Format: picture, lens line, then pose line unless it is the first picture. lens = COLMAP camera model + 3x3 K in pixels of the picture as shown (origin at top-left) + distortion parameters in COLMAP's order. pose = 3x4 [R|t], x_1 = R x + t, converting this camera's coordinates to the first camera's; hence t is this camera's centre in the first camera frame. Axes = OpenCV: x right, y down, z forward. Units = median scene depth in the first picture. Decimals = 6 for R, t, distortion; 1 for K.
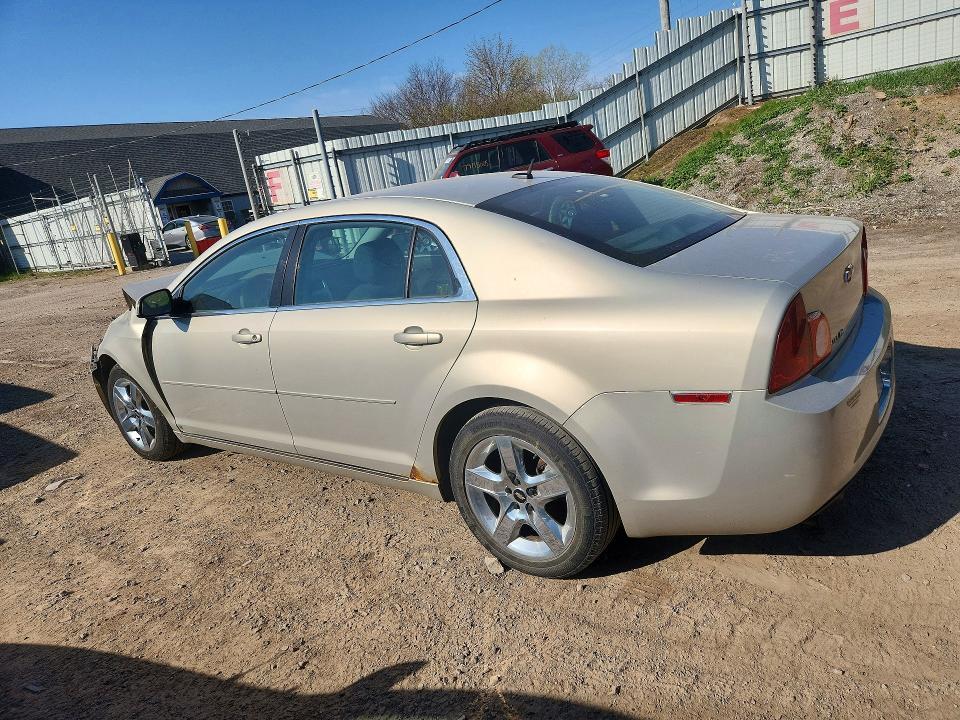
lens RADIAL K [[695.9, 0, 483.1], [0, 695.9, 357.8], [0, 0, 1]] dist [0.078188, -0.064196]
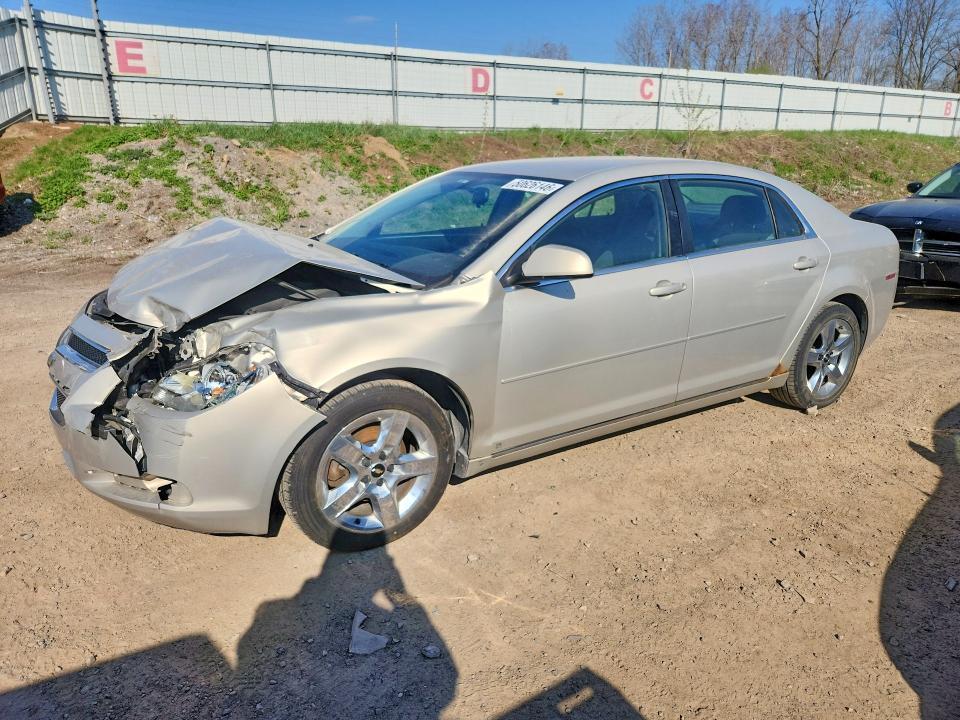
lens RADIAL K [[695.9, 0, 483.1], [0, 695.9, 357.8], [0, 0, 1]] dist [0.078188, -0.064196]
pose [[0.295822, -0.115952, 0.948179, -0.371067], [0.194050, 0.979203, 0.059204, -0.011840], [-0.935325, 0.166481, 0.312171, 0.261991]]
